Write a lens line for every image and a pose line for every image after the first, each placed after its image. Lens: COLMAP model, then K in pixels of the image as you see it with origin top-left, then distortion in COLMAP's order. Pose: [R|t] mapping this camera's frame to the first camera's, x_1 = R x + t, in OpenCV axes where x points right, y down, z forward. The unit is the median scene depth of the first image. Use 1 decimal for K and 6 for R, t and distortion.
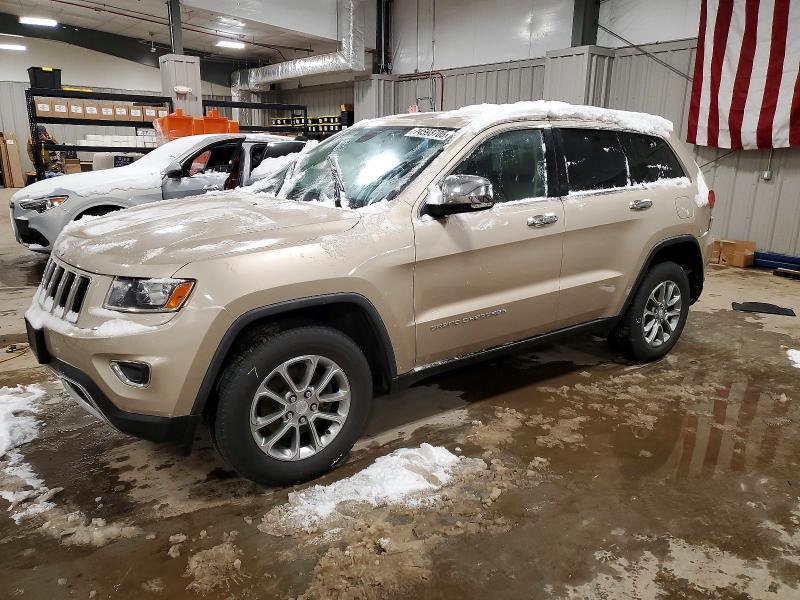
lens RADIAL K [[615.2, 0, 405.4], [0, 615.2, 300.5], [0, 0, 1]] dist [0.016723, 0.005791]
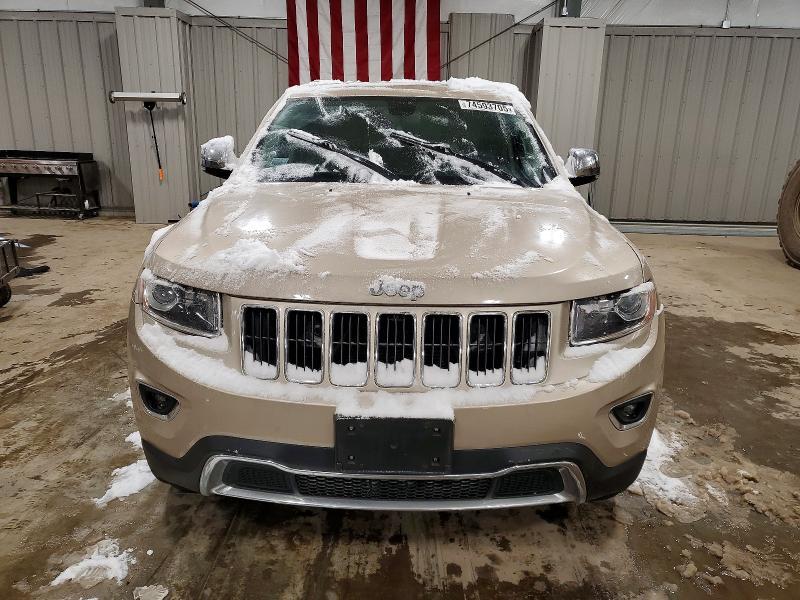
lens RADIAL K [[615.2, 0, 405.4], [0, 615.2, 300.5], [0, 0, 1]] dist [0.016723, 0.005791]
pose [[0.607200, -0.209731, 0.766369, -0.792222], [0.178165, 0.975911, 0.125915, -0.115492], [-0.774316, 0.060084, 0.629940, 0.477512]]
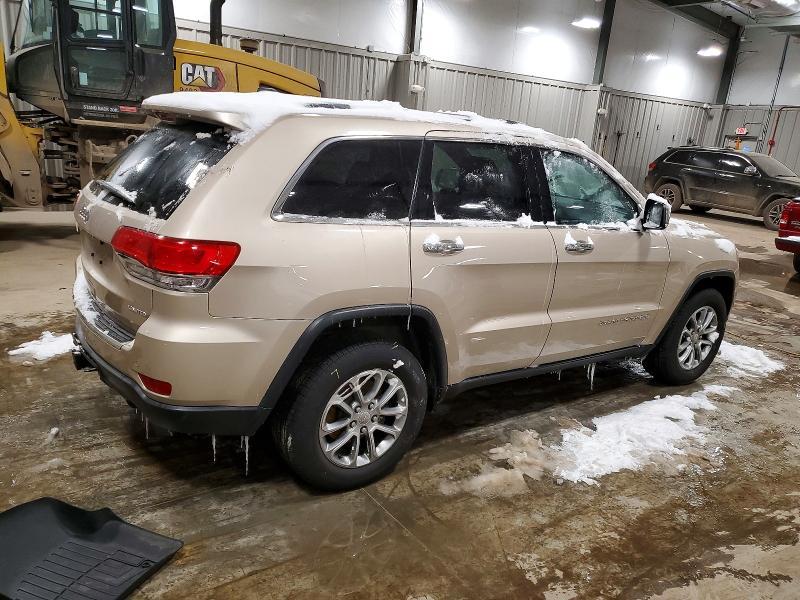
lens RADIAL K [[619.8, 0, 401.4], [0, 619.8, 316.0], [0, 0, 1]] dist [0.065097, -0.004143]
pose [[-0.995587, -0.093848, 0.000130, 0.154587], [-0.080771, 0.857564, 0.507996, -0.593170], [-0.047786, 0.505743, -0.861360, 2.209022]]
